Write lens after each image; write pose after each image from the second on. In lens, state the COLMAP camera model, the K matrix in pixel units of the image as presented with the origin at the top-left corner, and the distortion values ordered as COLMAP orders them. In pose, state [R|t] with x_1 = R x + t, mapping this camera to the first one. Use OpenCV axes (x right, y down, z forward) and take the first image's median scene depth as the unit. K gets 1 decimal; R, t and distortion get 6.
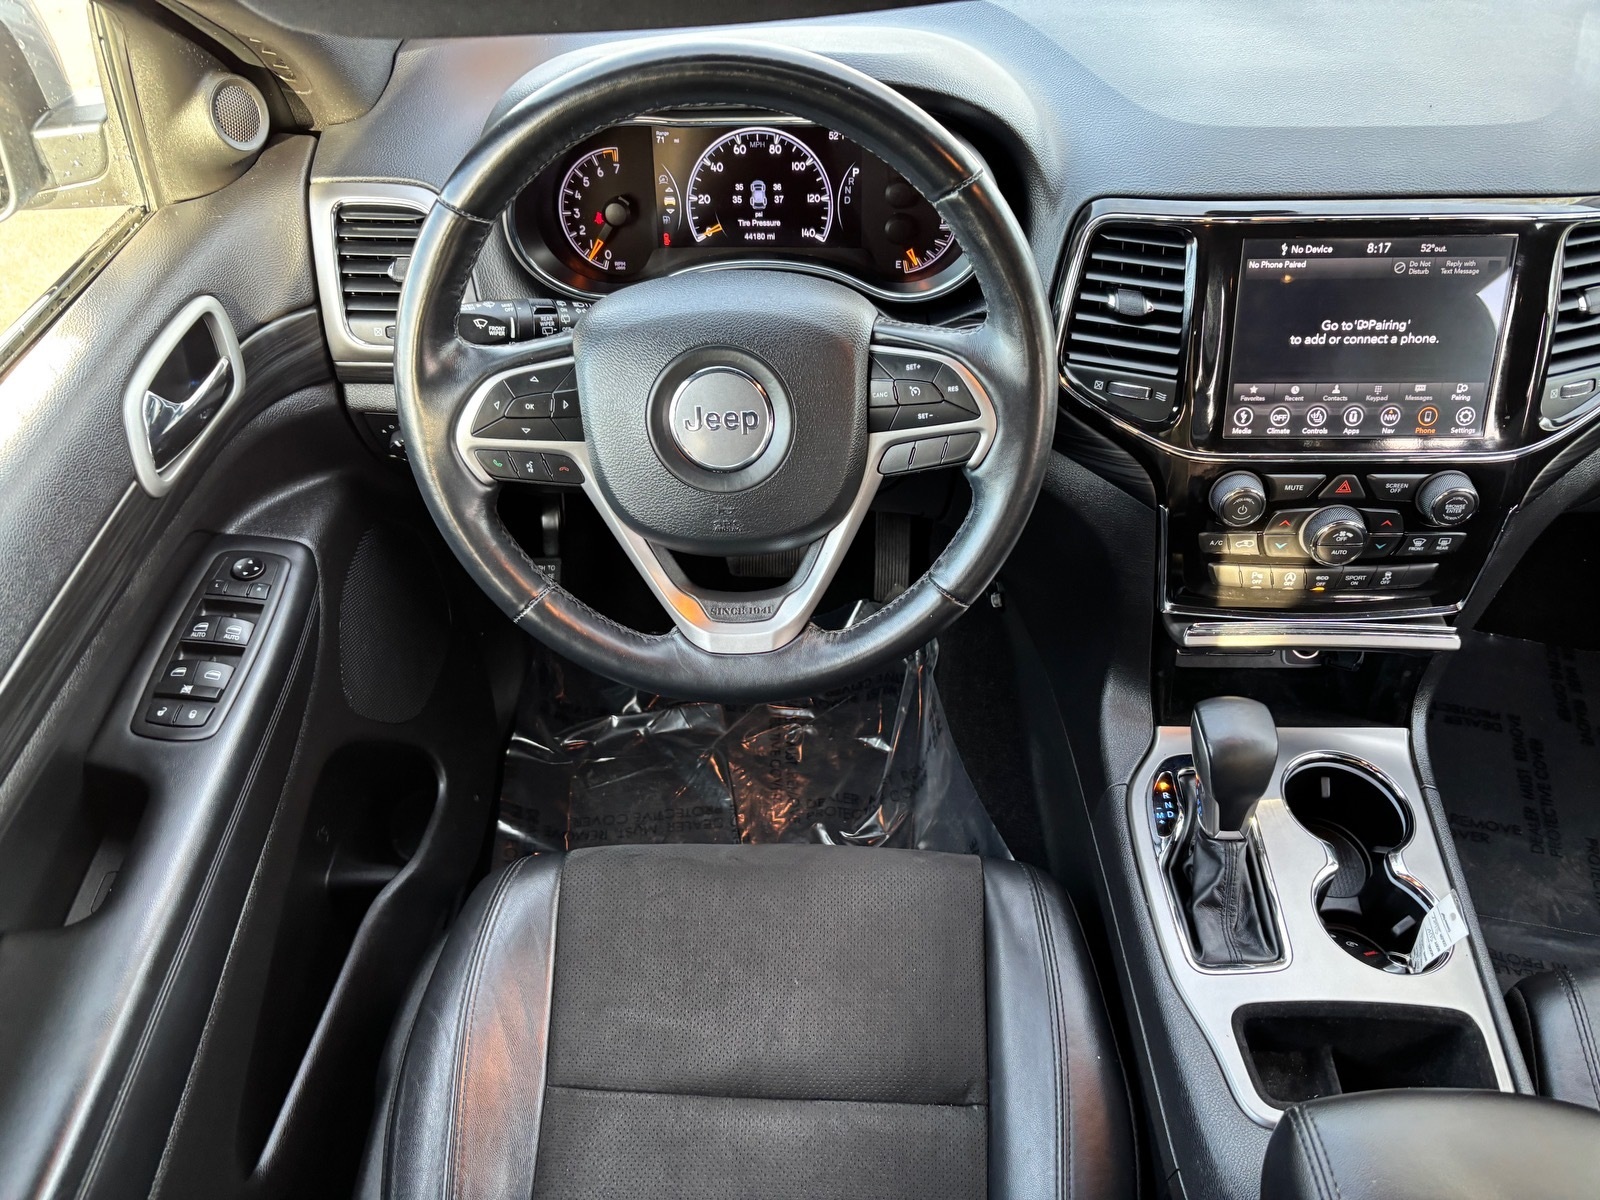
lens RADIAL K [[1236.9, 0, 808.5], [0, 1236.9, 611.4], [0, 0, 1]] dist [0.026256, -0.028531]
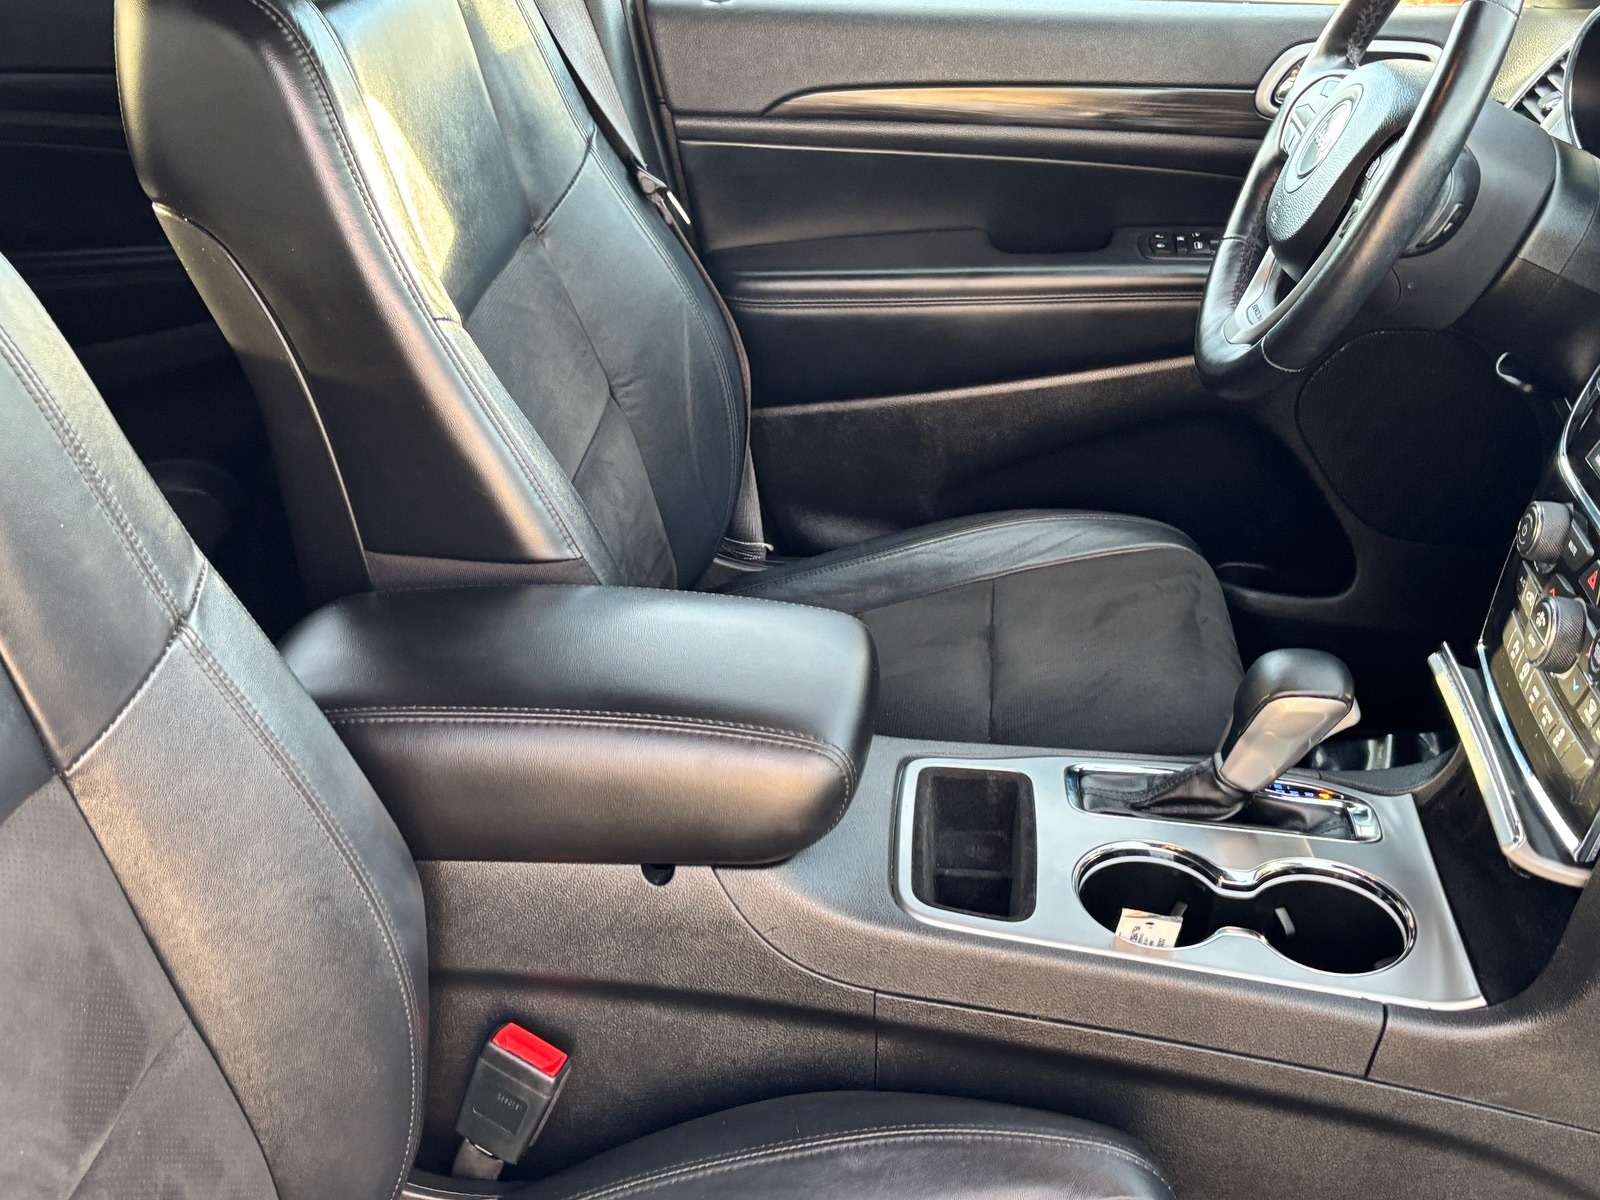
lens RADIAL K [[1824.2, 0, 784.9], [0, 1824.2, 599.2], [0, 0, 1]] dist [0.069993, 0.000000]
pose [[-0.061548, 0.492099, -0.868361, 1.403156], [-0.693017, 0.605036, 0.391993, -0.185522], [0.718289, 0.625915, 0.303794, 0.294412]]
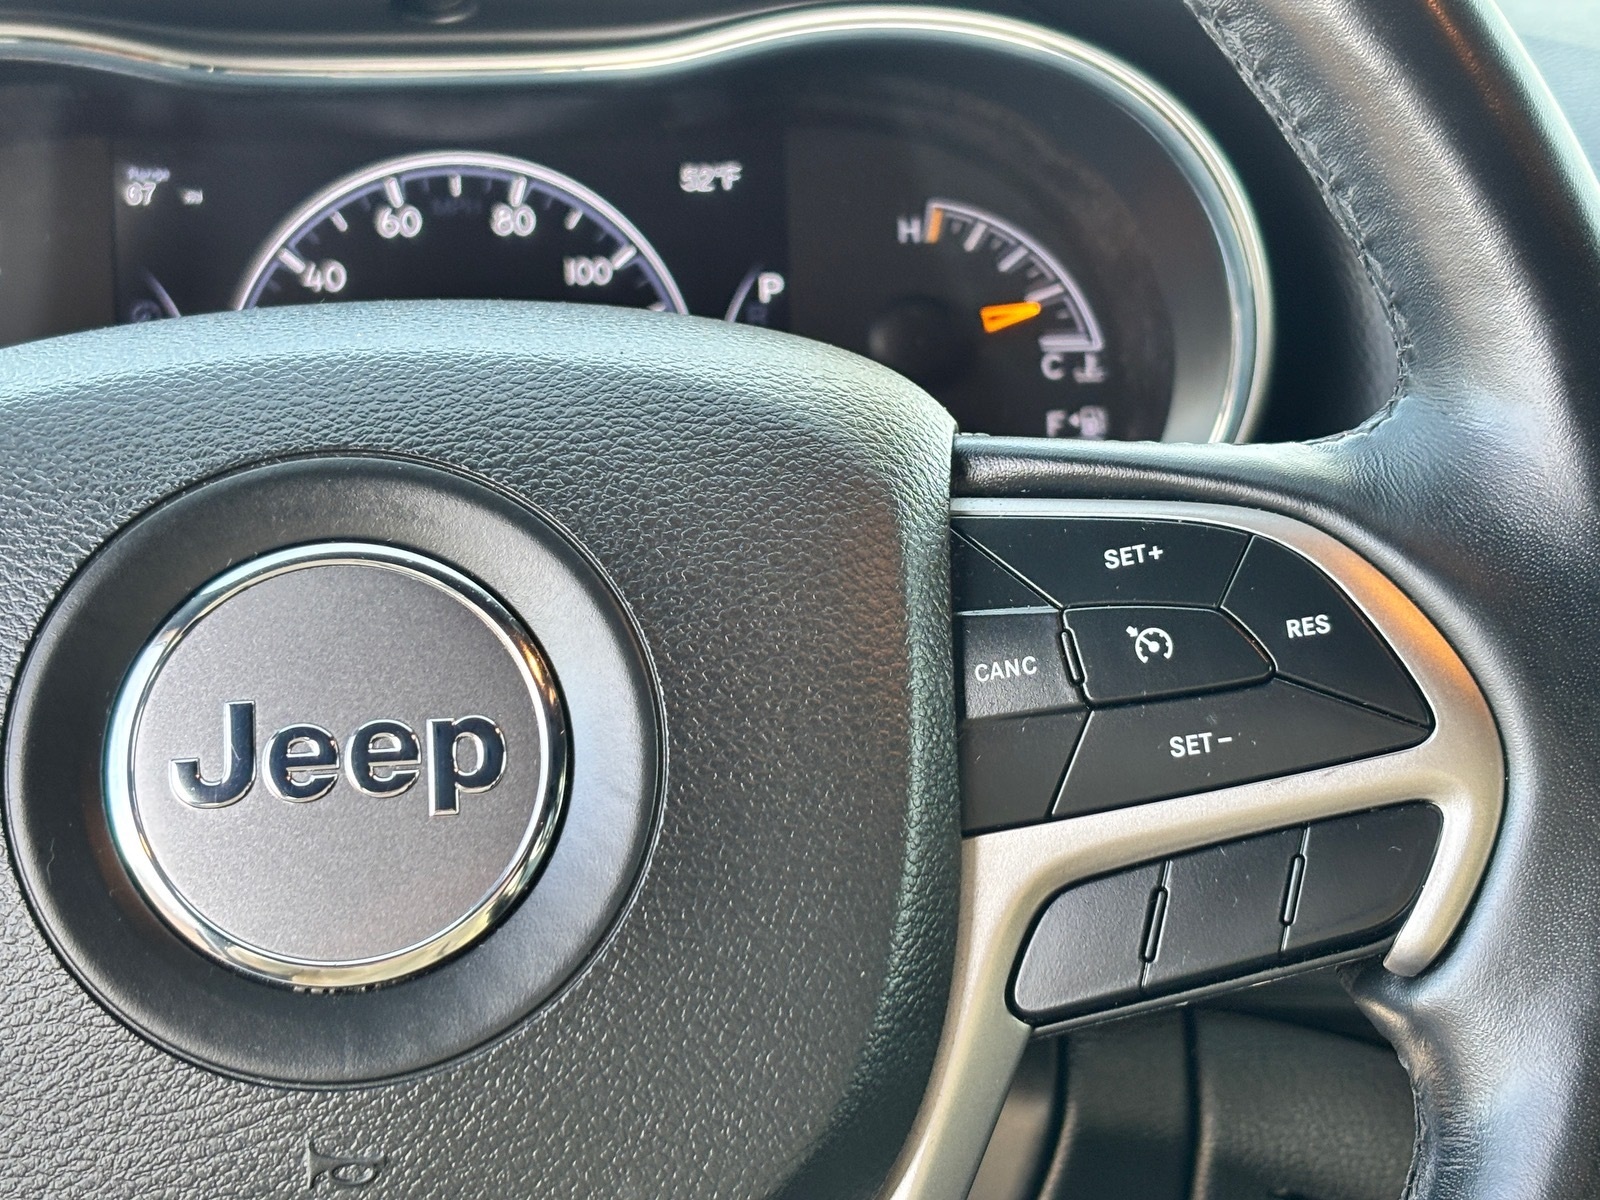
lens RADIAL K [[2817.7, 0, 841.2], [0, 2817.7, 615.6], [0, 0, 1]] dist [0.089476, 0.000000]
pose [[0.992338, -0.012705, 0.122902, -0.034310], [0.069918, 0.877860, -0.473786, 0.062989], [-0.101871, 0.478749, 0.872022, 0.418871]]
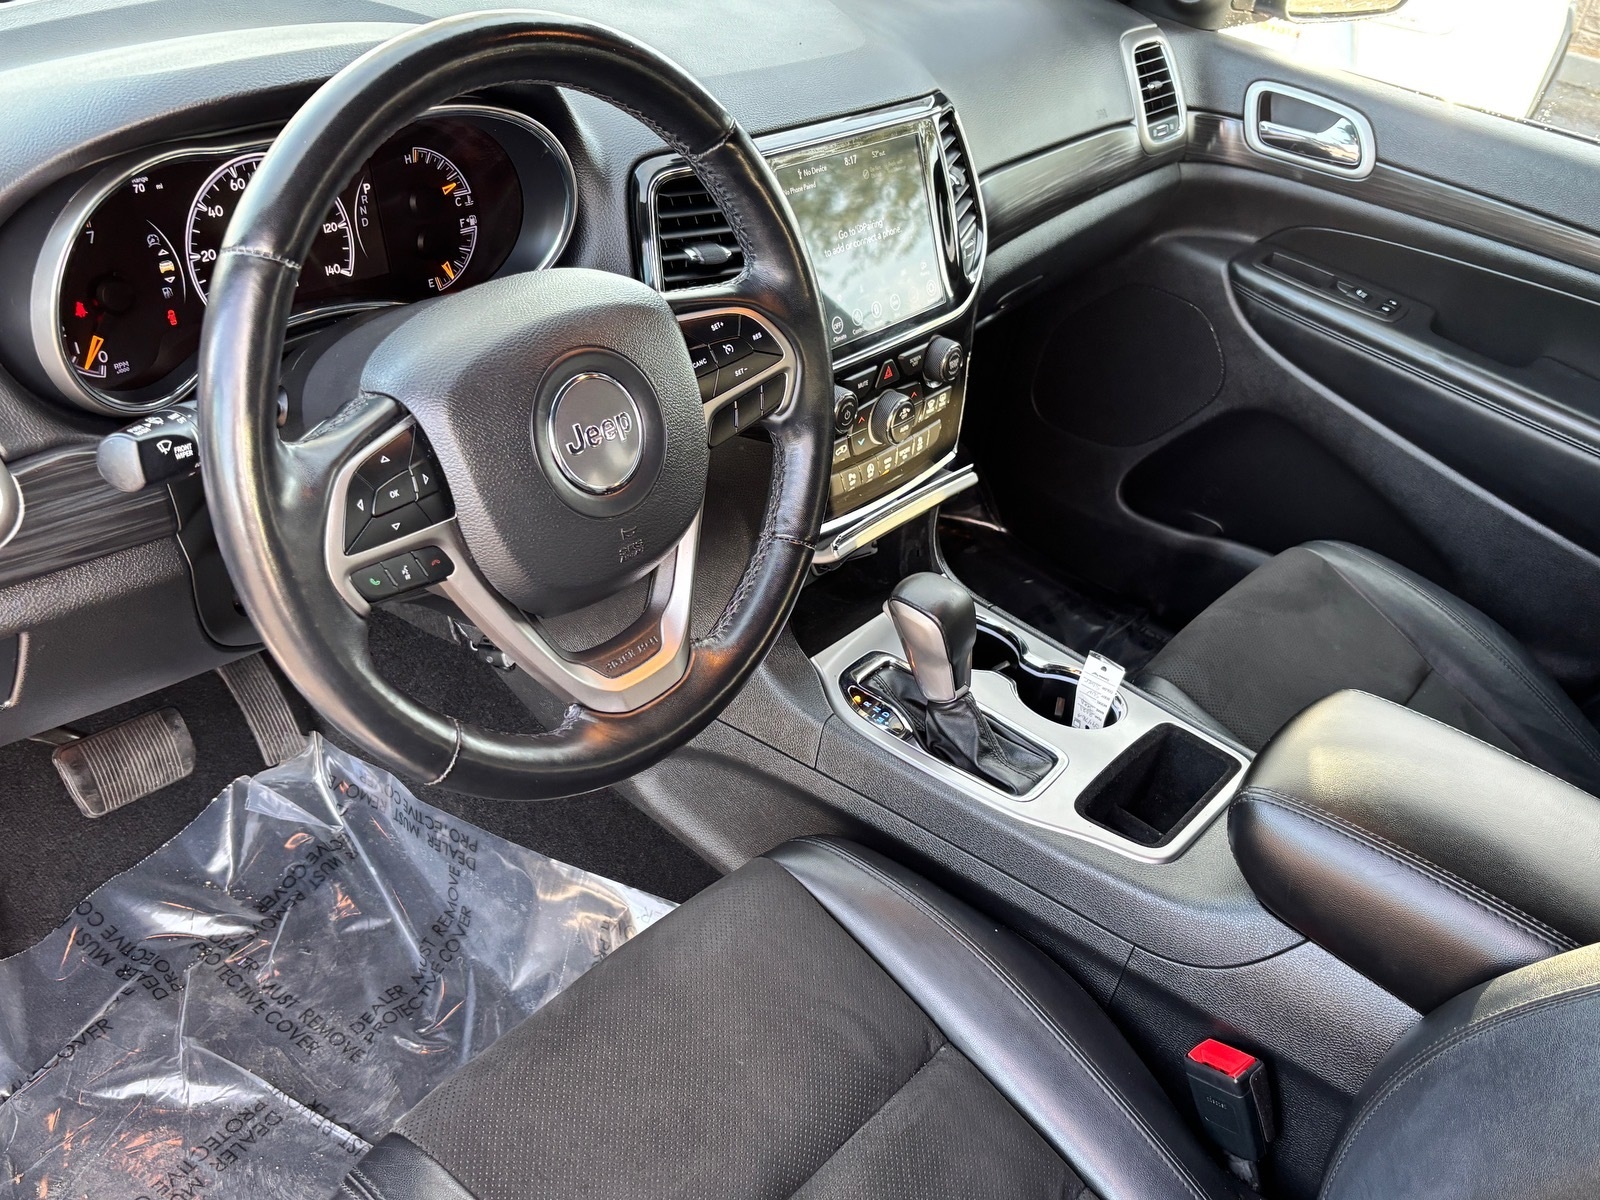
lens RADIAL K [[1475.4, 0, 789.8], [0, 1475.4, 616.1], [0, 0, 1]] dist [-0.001437, 0.000000]
pose [[0.601387, -0.366105, 0.710142, -0.618801], [0.433891, 0.895998, 0.094478, -0.064836], [-0.670874, 0.251306, 0.697691, 0.185127]]
